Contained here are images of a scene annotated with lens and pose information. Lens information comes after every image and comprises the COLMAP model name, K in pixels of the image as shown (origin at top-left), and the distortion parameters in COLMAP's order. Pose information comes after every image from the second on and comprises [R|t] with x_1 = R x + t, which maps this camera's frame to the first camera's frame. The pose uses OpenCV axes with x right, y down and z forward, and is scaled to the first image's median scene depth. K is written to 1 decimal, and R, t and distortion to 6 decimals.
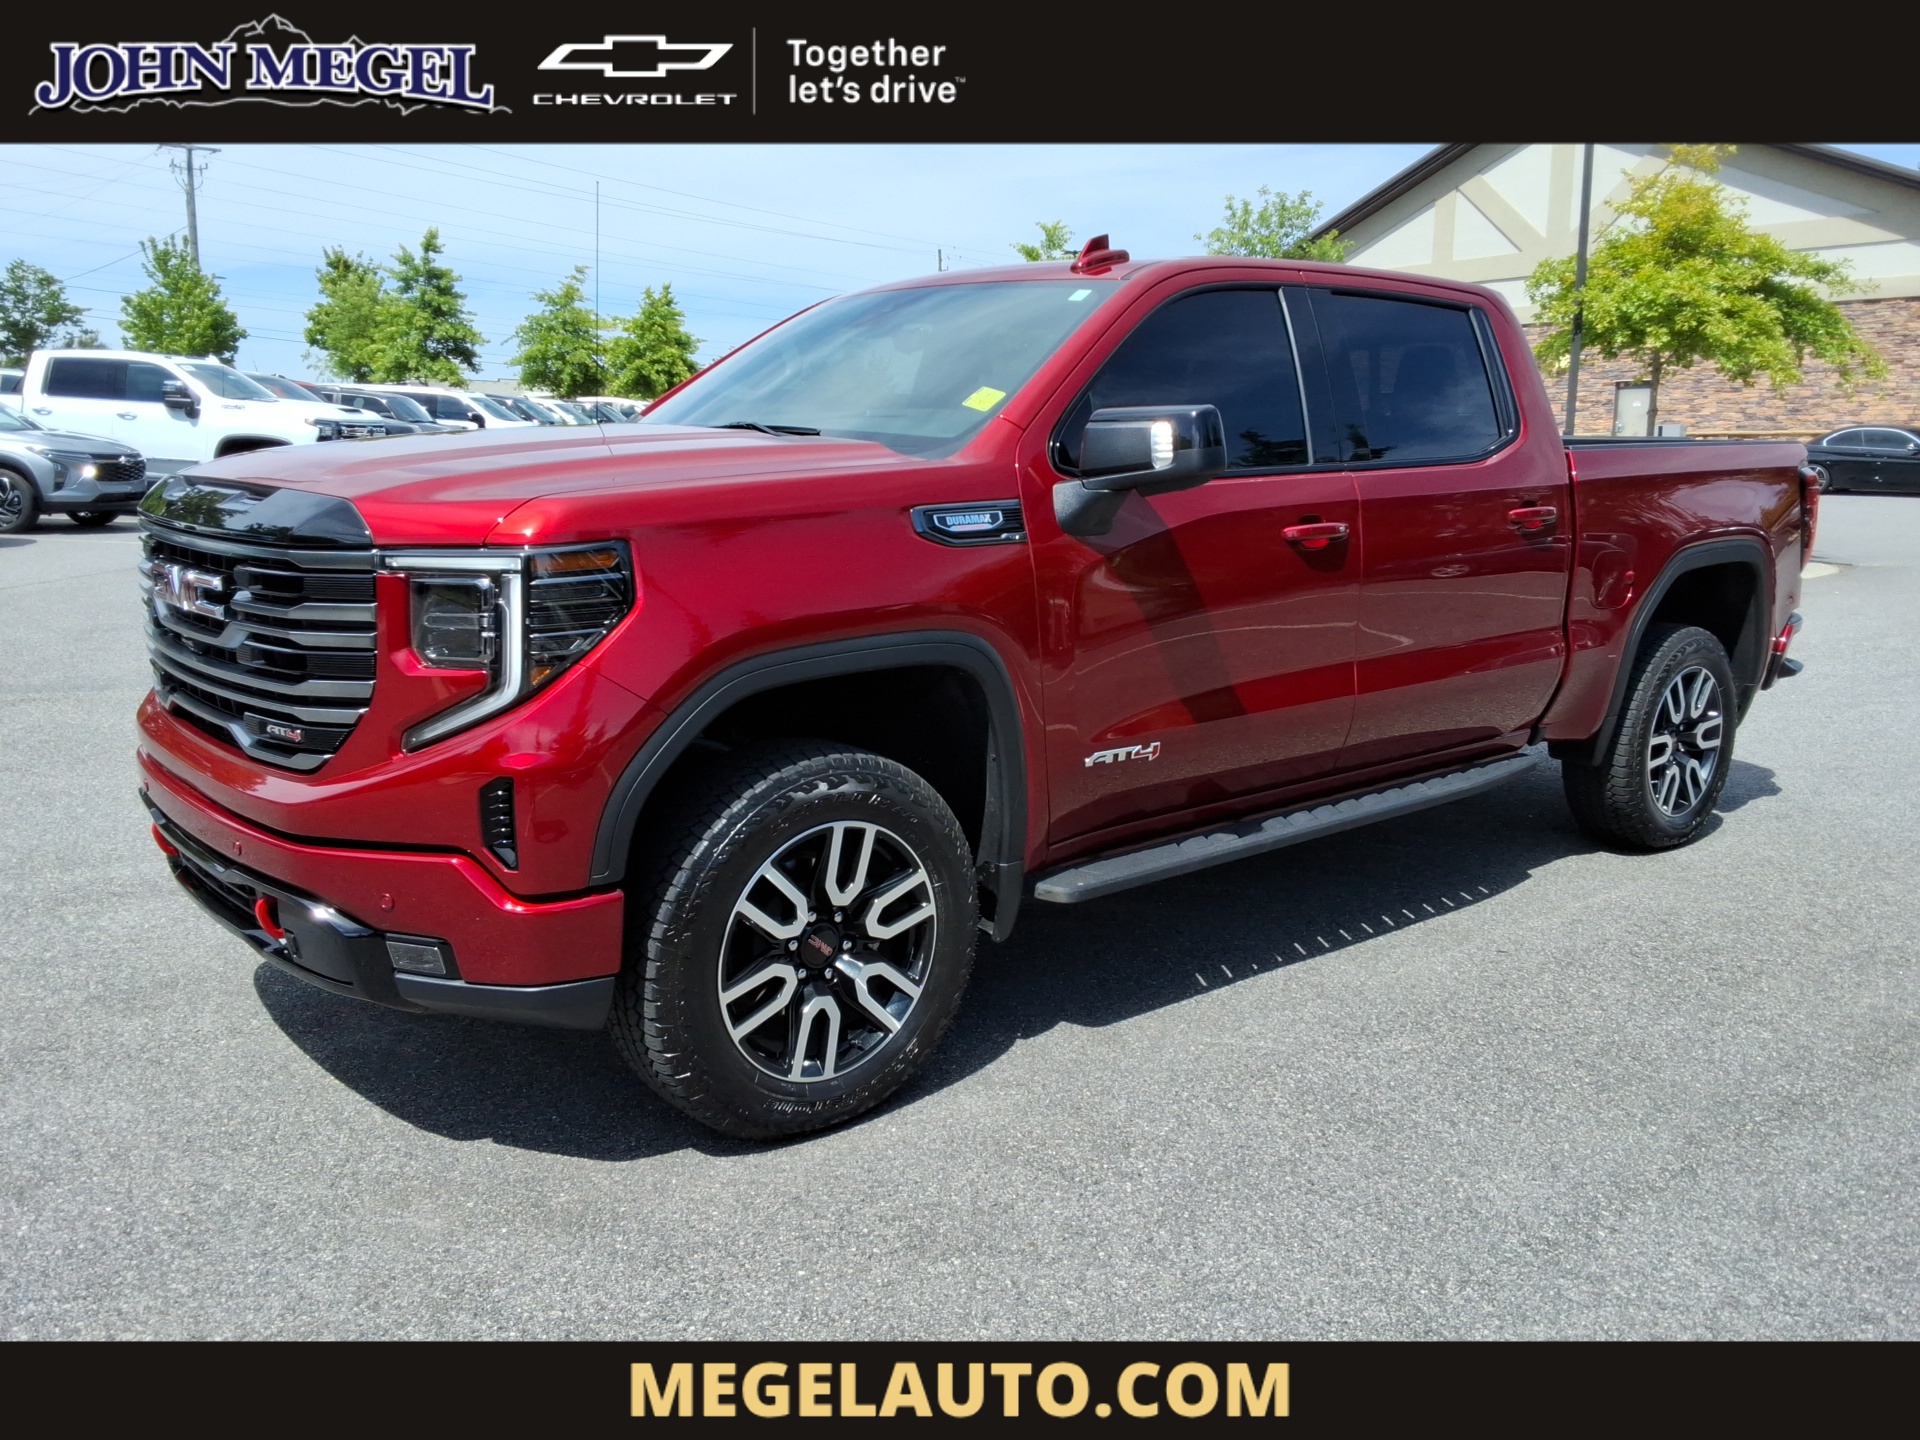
lens RADIAL K [[1532.7, 0, 978.1], [0, 1532.7, 701.2], [0, 0, 1]] dist [0.112336, -0.180826]
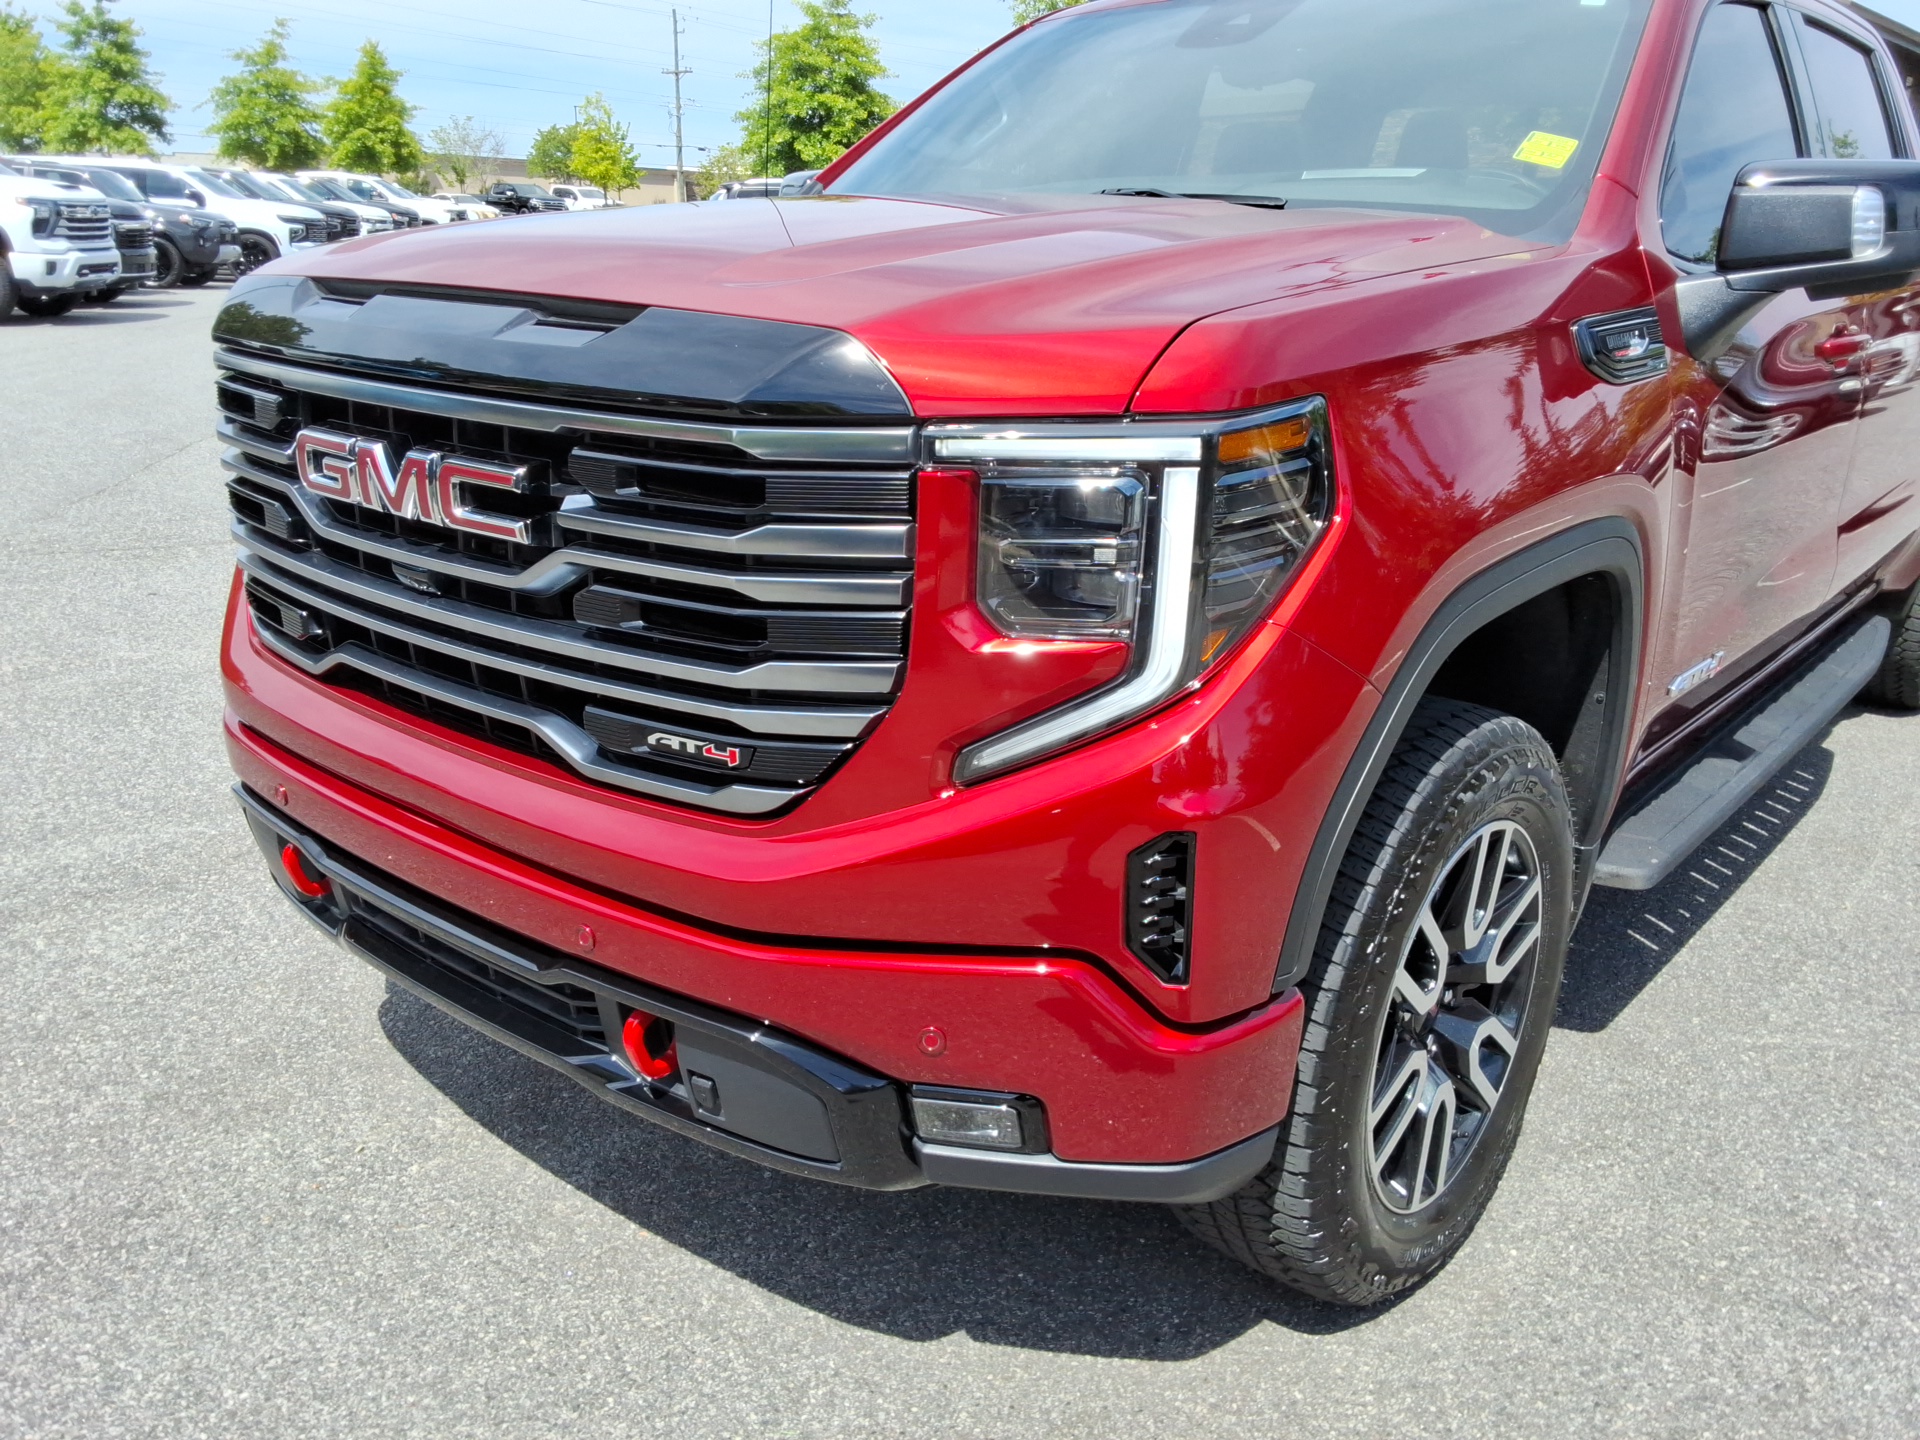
lens RADIAL K [[1579.7, 0, 961.9], [0, 1579.7, 677.8], [0, 0, 1]] dist [-0.000288, -0.005634]
pose [[0.988464, -0.043297, 0.145135, -0.037199], [0.026377, 0.992836, 0.116536, -0.006024], [-0.149141, -0.111363, 0.982525, 0.036331]]
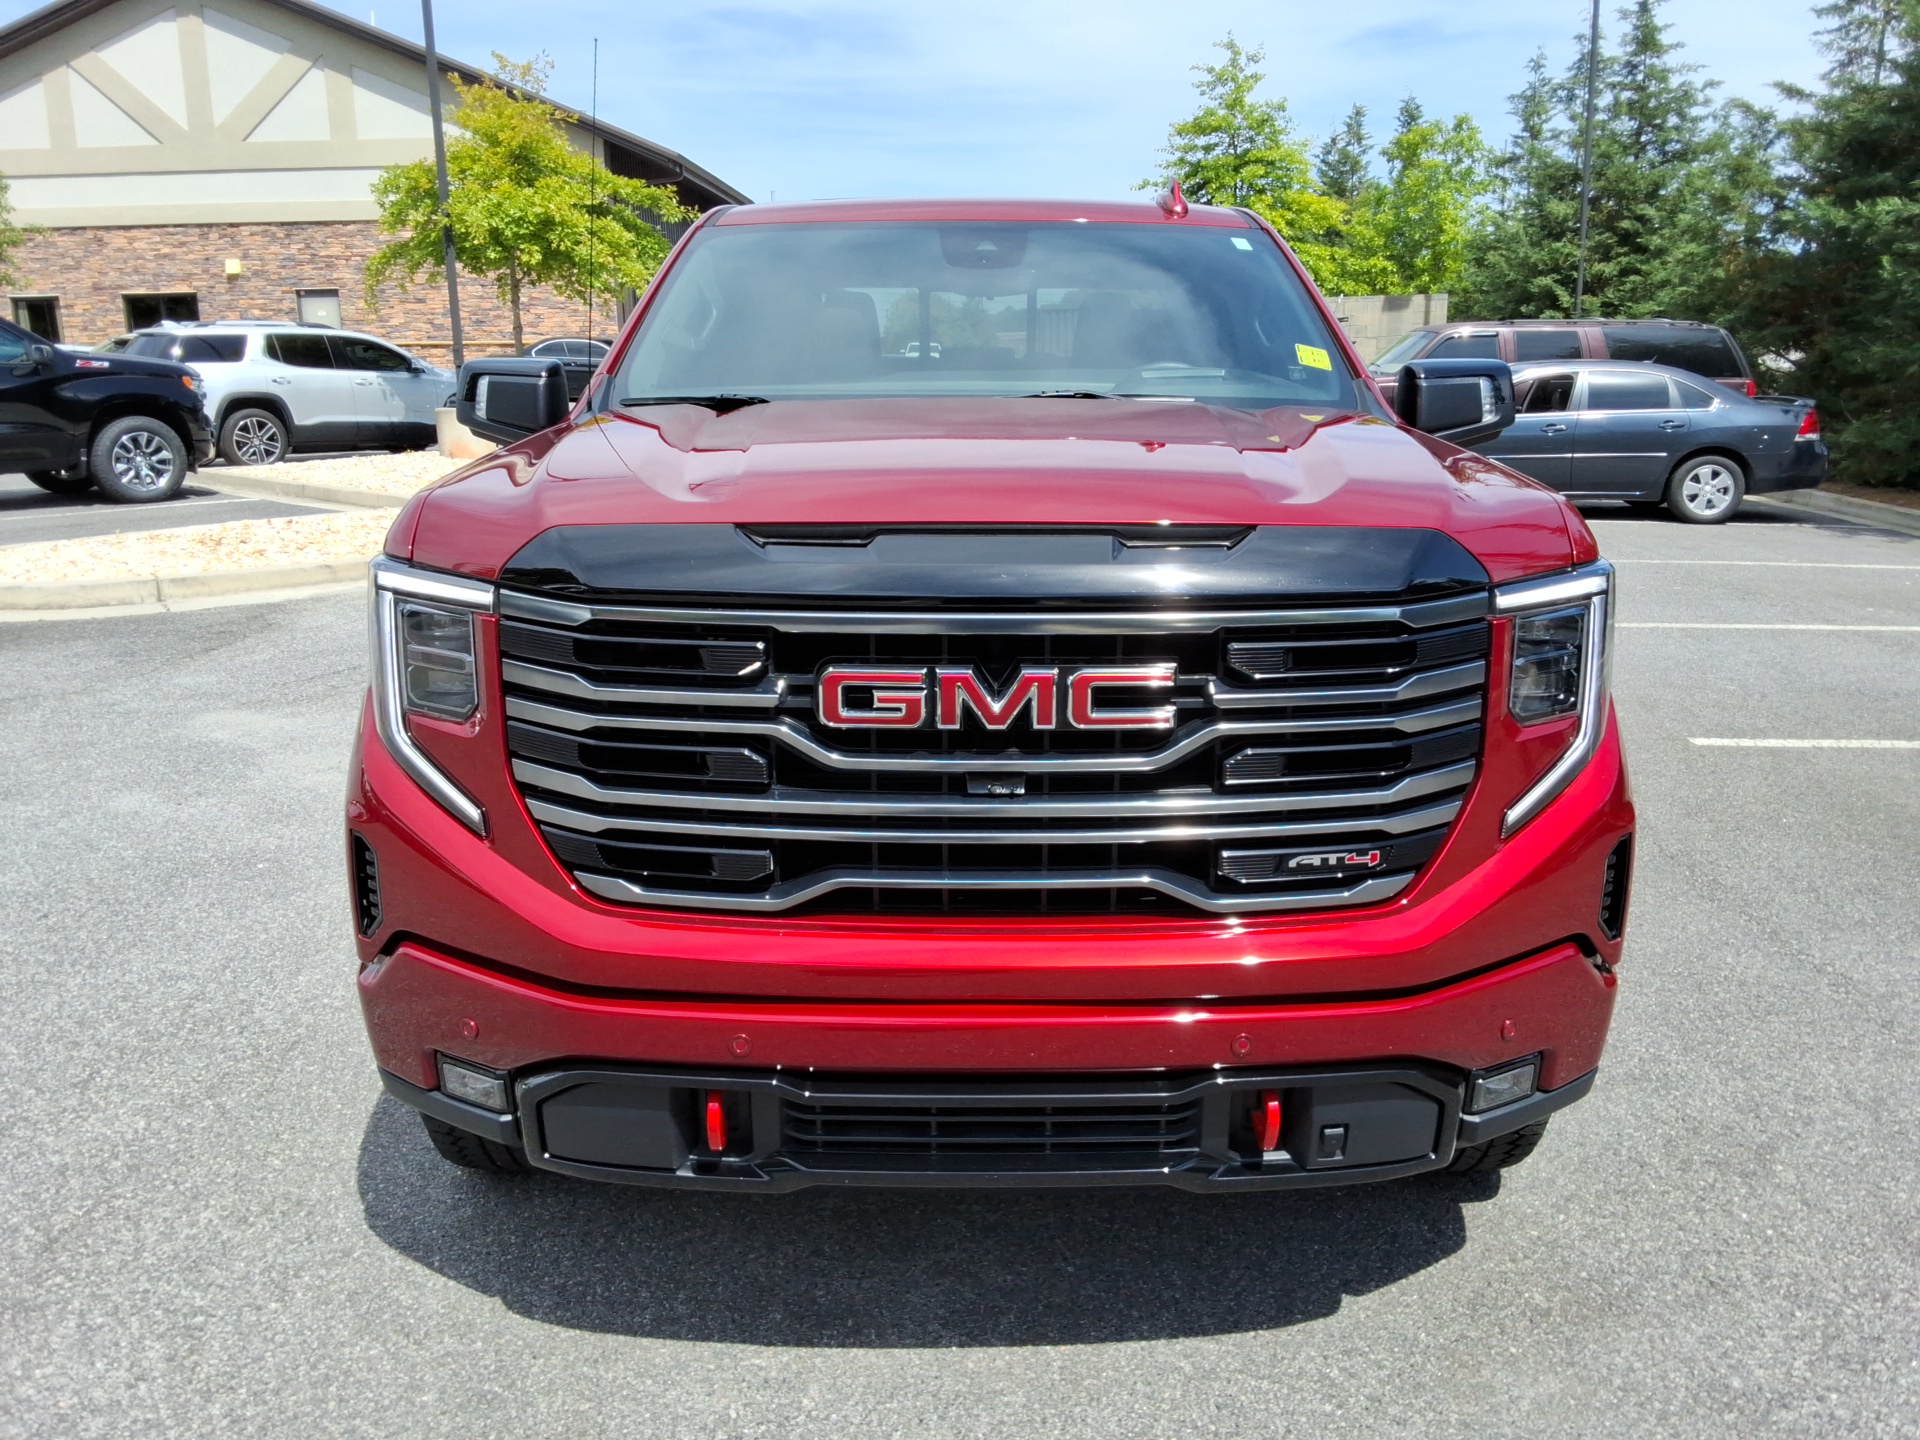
lens RADIAL K [[1549.4, 0, 958.1], [0, 1549.4, 698.3], [0, 0, 1]] dist [0.081904, -0.120151]
pose [[0.651762, -0.179088, 0.736976, -0.093227], [0.138099, 0.983500, 0.116863, -0.013990], [-0.745745, 0.025609, 0.665740, 0.056106]]
